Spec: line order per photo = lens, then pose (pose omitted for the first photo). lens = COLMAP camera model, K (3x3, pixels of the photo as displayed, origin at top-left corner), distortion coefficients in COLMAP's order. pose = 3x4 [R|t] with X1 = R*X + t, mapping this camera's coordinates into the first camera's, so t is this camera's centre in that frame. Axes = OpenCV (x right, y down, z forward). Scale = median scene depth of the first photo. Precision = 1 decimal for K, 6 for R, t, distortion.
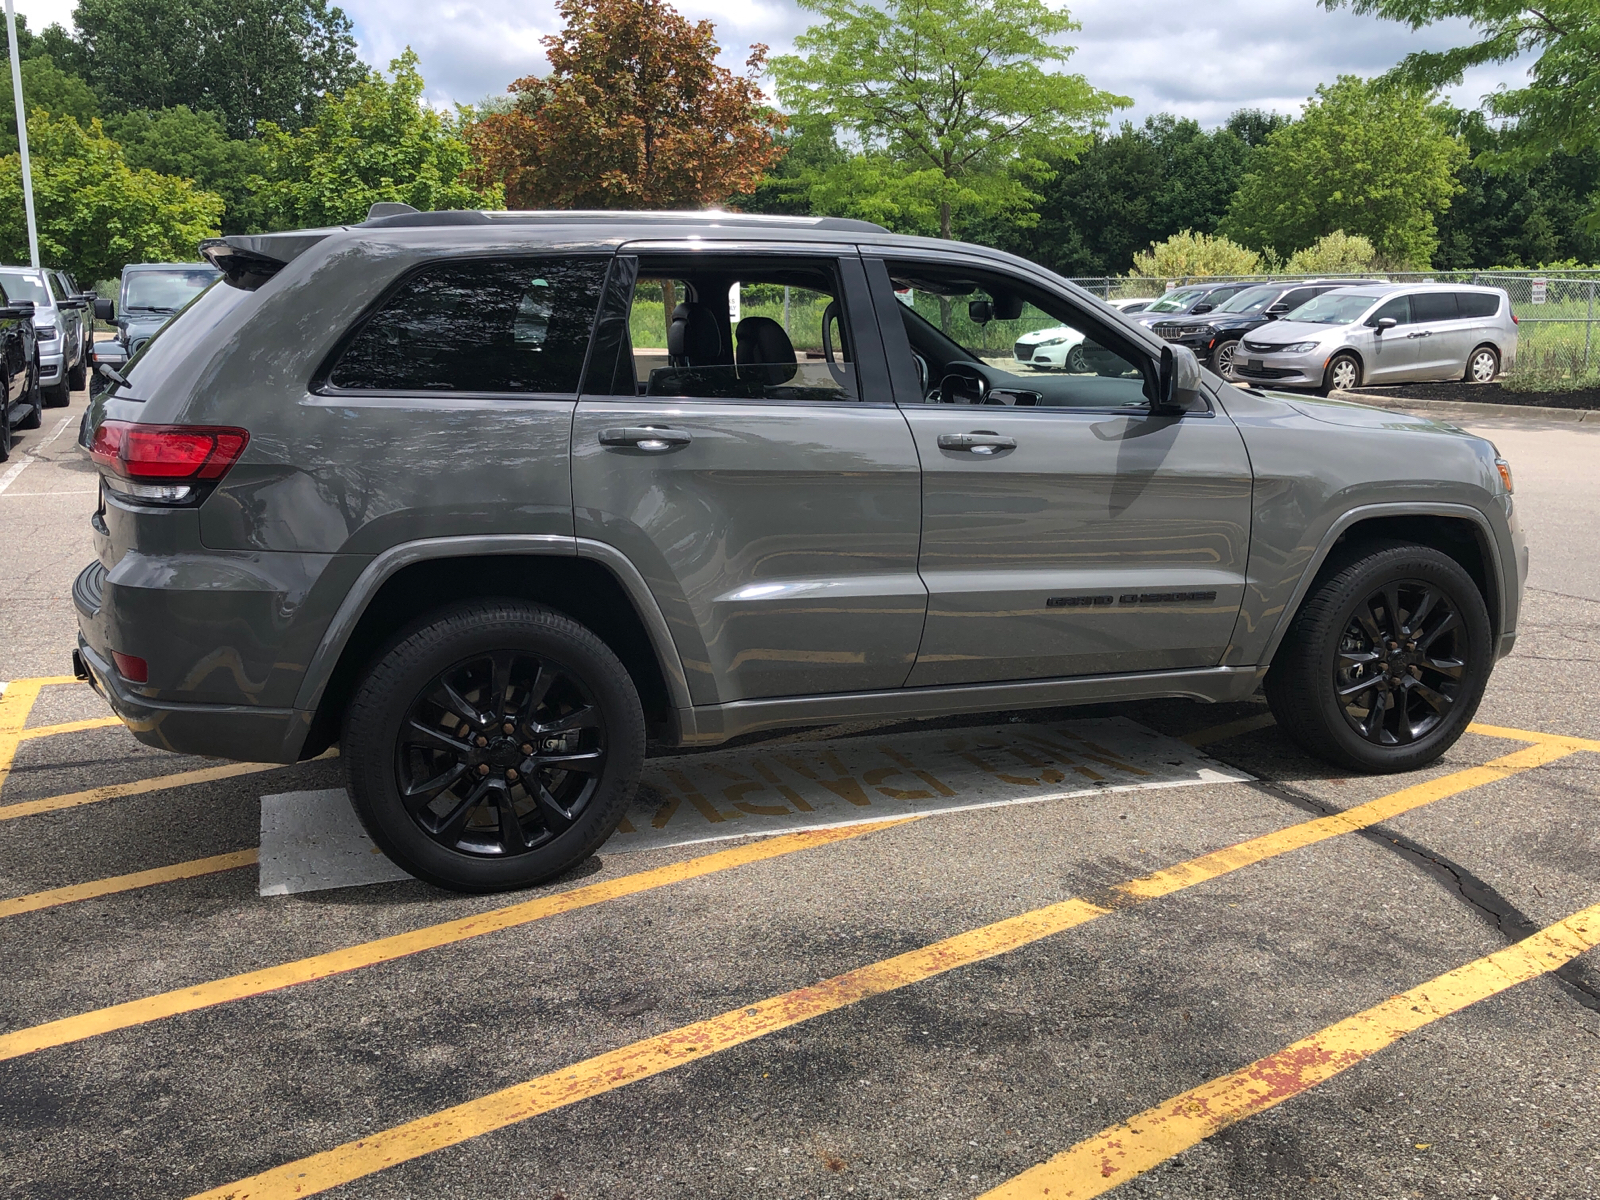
lens RADIAL K [[1569.0, 0, 800.0], [0, 1569.0, 600.0], [0, 0, 1]] dist [0.025458, -0.021881]
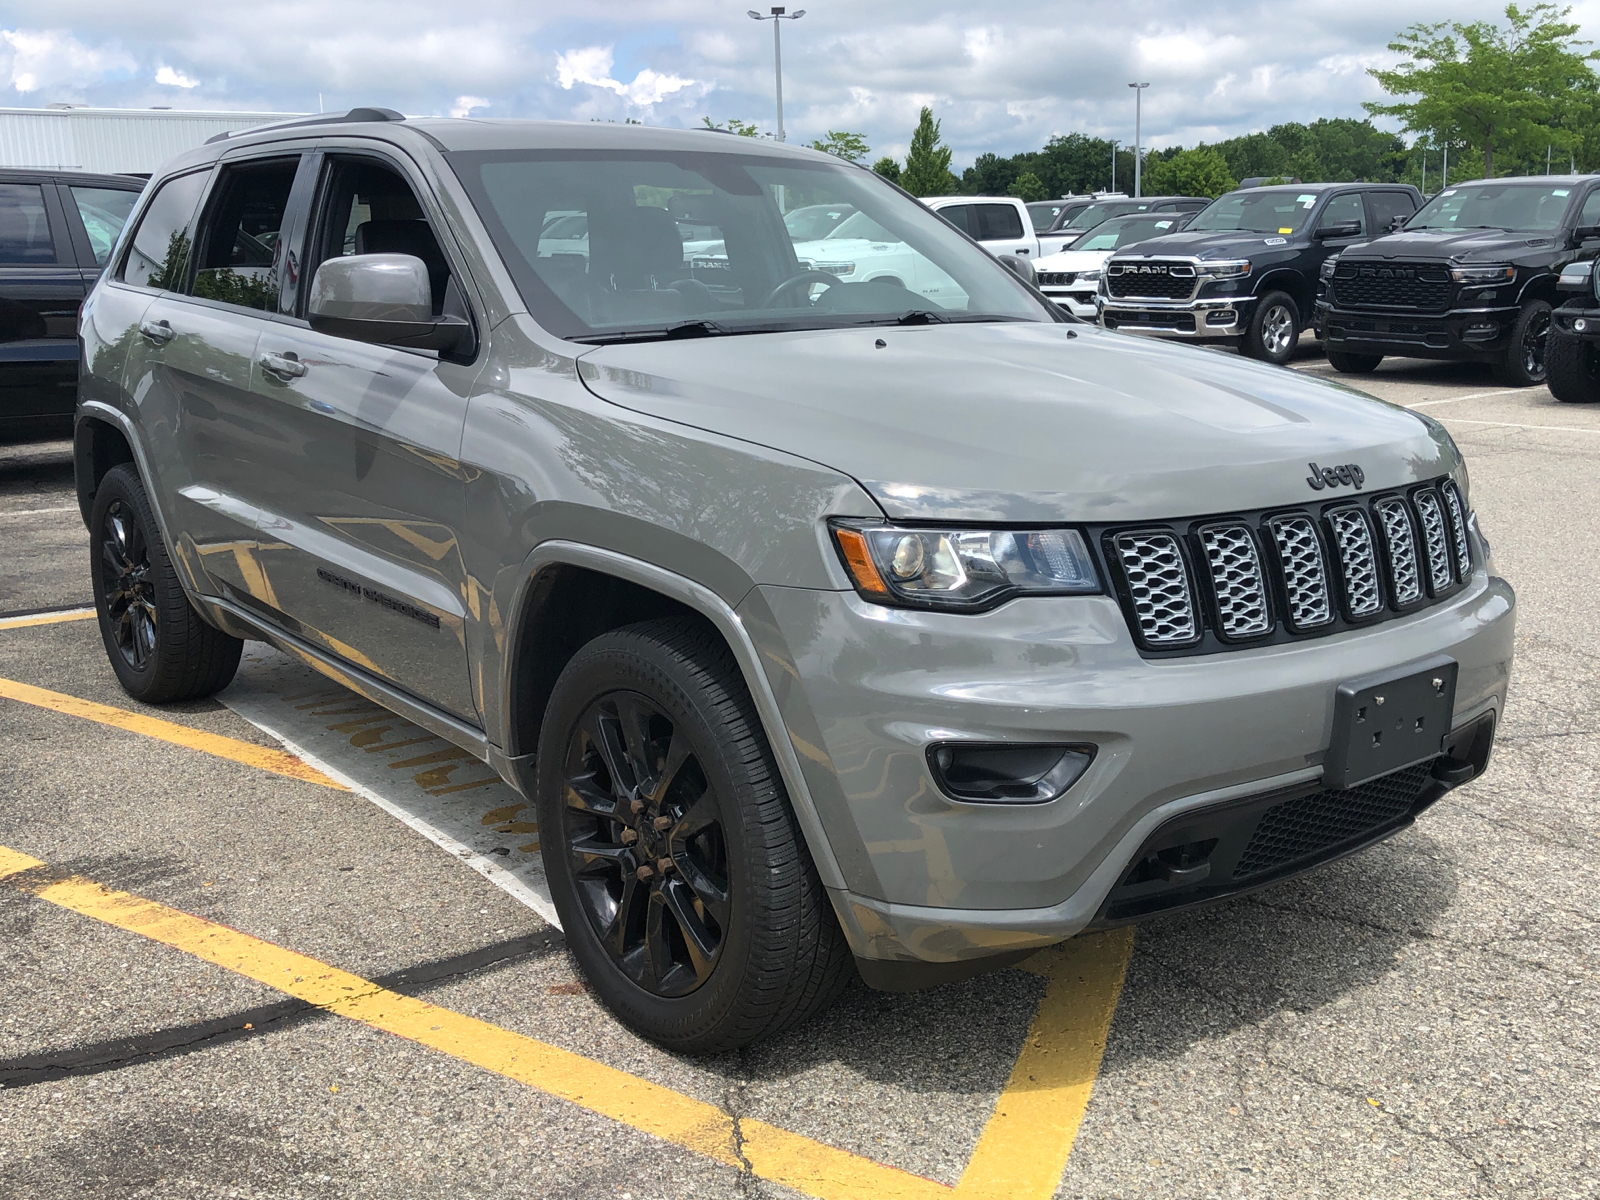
lens RADIAL K [[1586.7, 0, 795.2], [0, 1586.7, 574.6], [0, 0, 1]] dist [-0.003037, 0.019306]
pose [[0.308961, 0.191536, -0.931589, 1.025864], [-0.162385, 0.975752, 0.146761, -0.161900], [0.937110, 0.105932, 0.332571, 0.980585]]
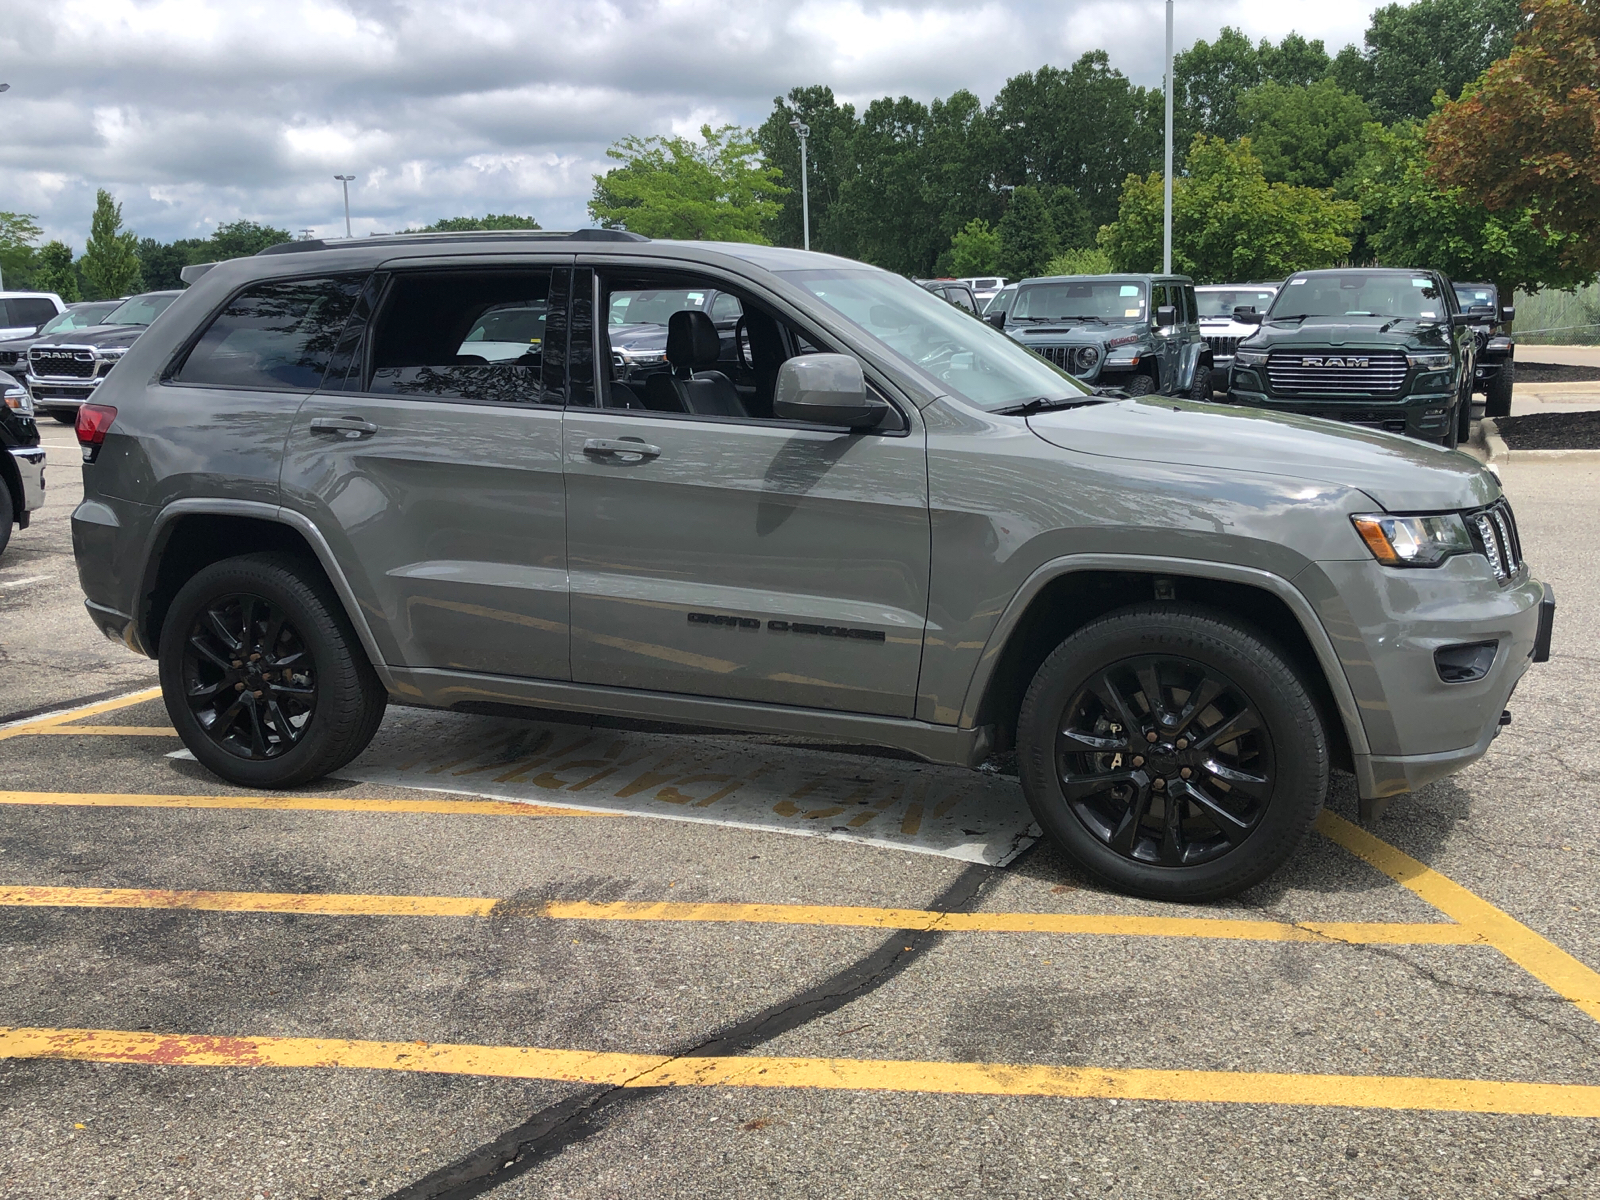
lens RADIAL K [[1556.4, 0, 795.2], [0, 1556.4, 606.7], [0, 0, 1]] dist [0.044019, -0.099862]
pose [[0.721482, 0.115514, -0.682730, 0.881586], [-0.114249, 0.992332, 0.047164, -0.058969], [0.682943, 0.043973, 0.729147, 0.352685]]
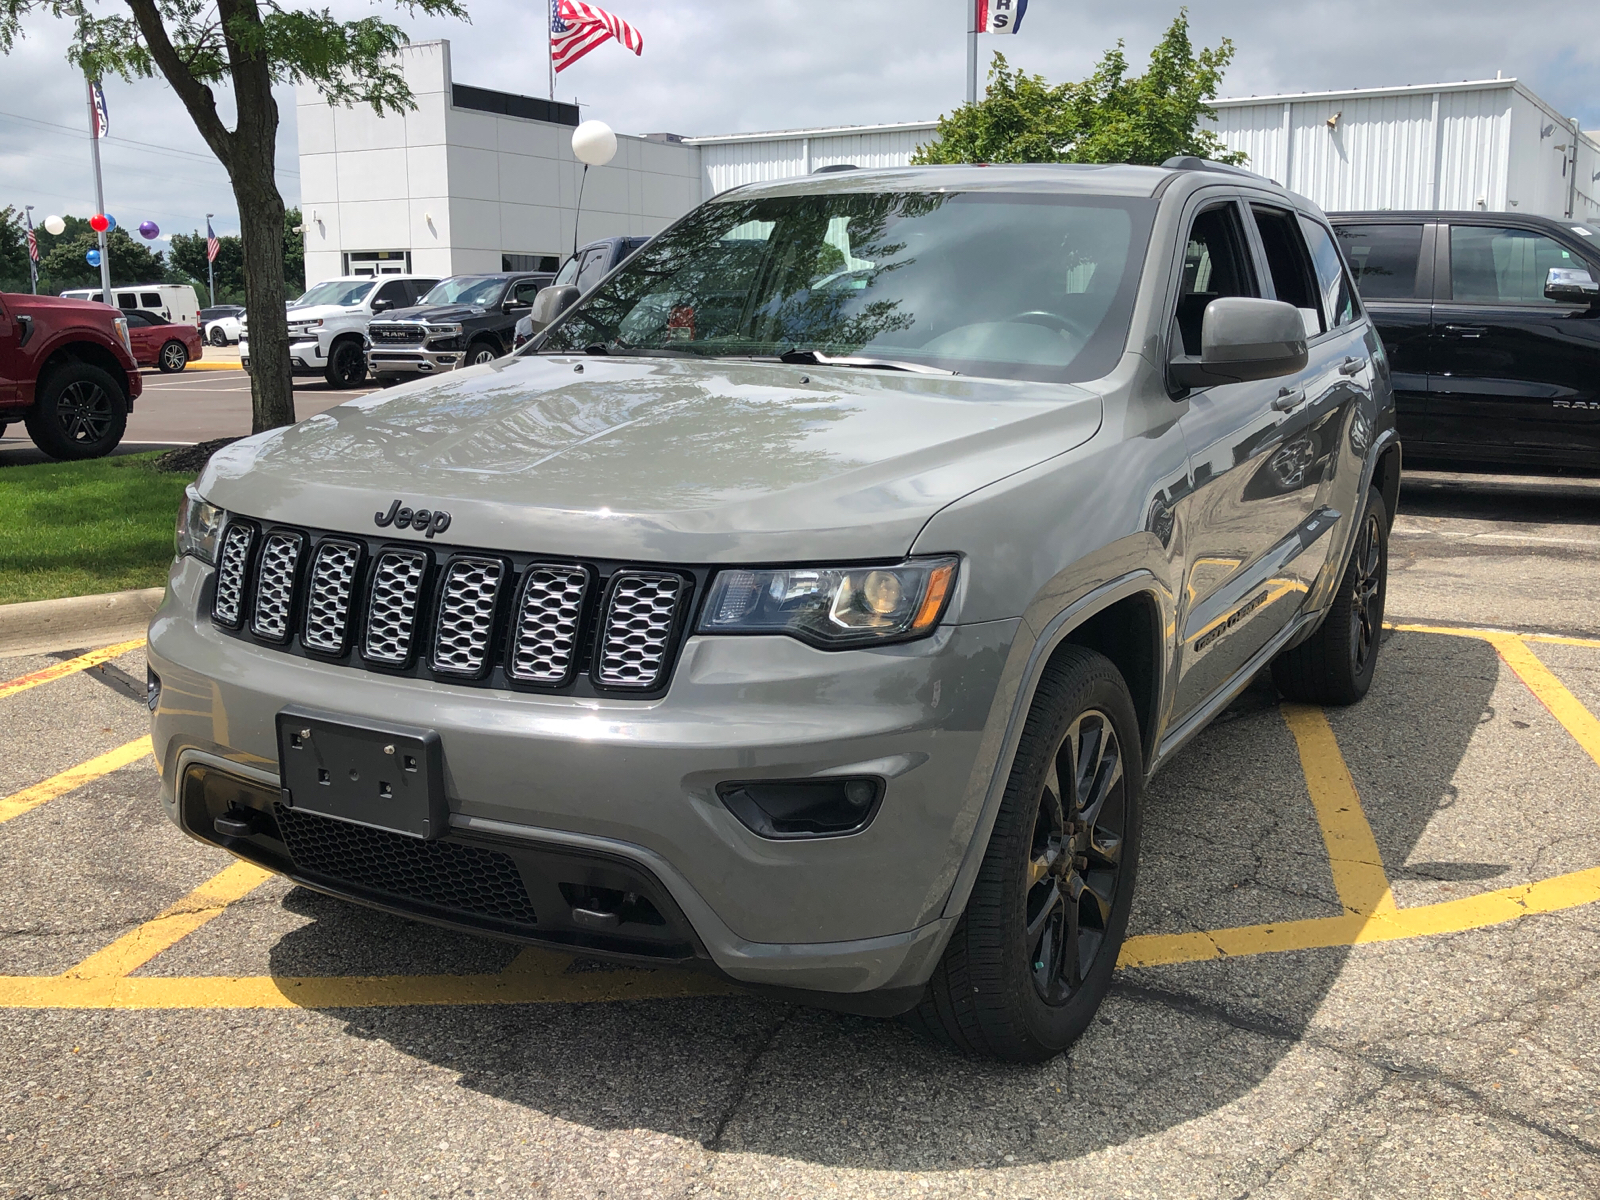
lens RADIAL K [[1597.0, 0, 774.1], [0, 1597.0, 568.1], [0, 0, 1]] dist [0.006069, 0.002914]
pose [[-0.768060, 0.109724, -0.630908, 0.793861], [-0.115812, 0.945166, 0.305367, -0.323645], [0.629819, 0.307607, -0.713237, 1.886783]]
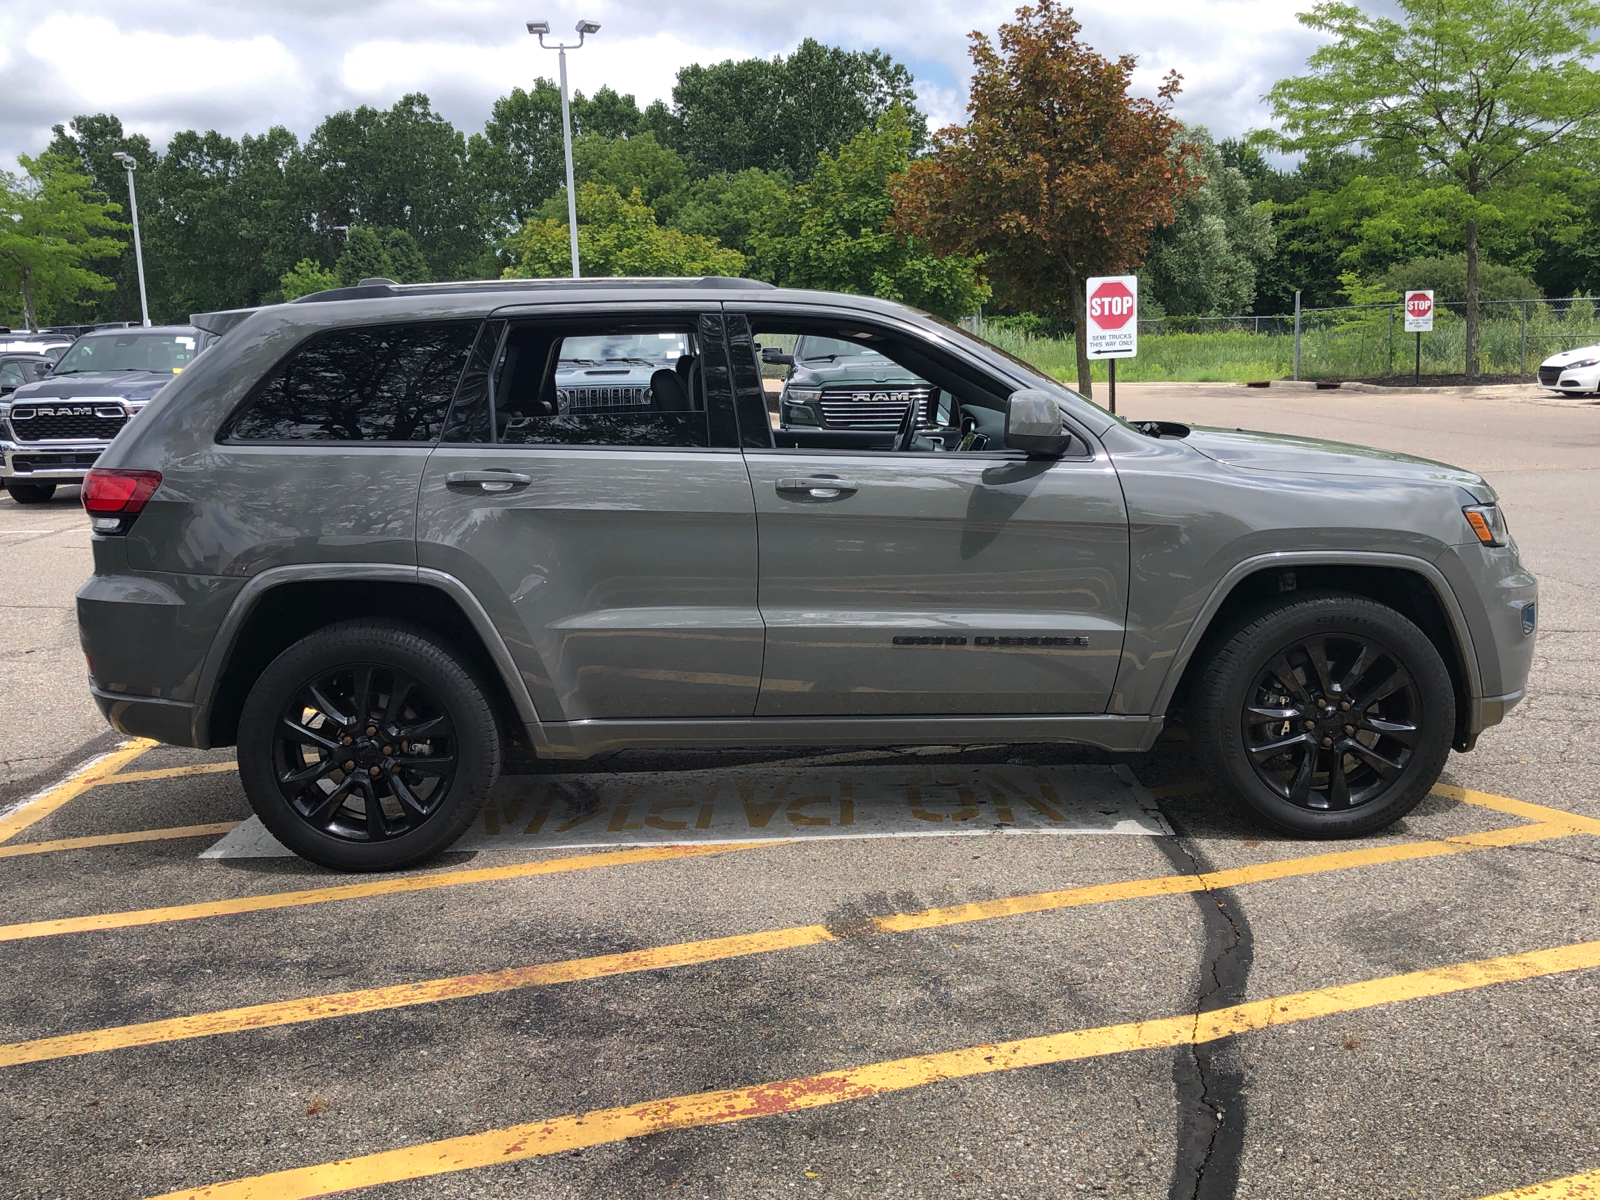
lens RADIAL K [[1563.7, 0, 795.7], [0, 1563.7, 600.7], [0, 0, 1]] dist [0.070580, -0.181150]
pose [[0.939367, 0.029267, -0.341661, 0.458167], [-0.036477, 0.999226, -0.014694, -0.007657], [0.340967, 0.026266, 0.939708, 0.013840]]
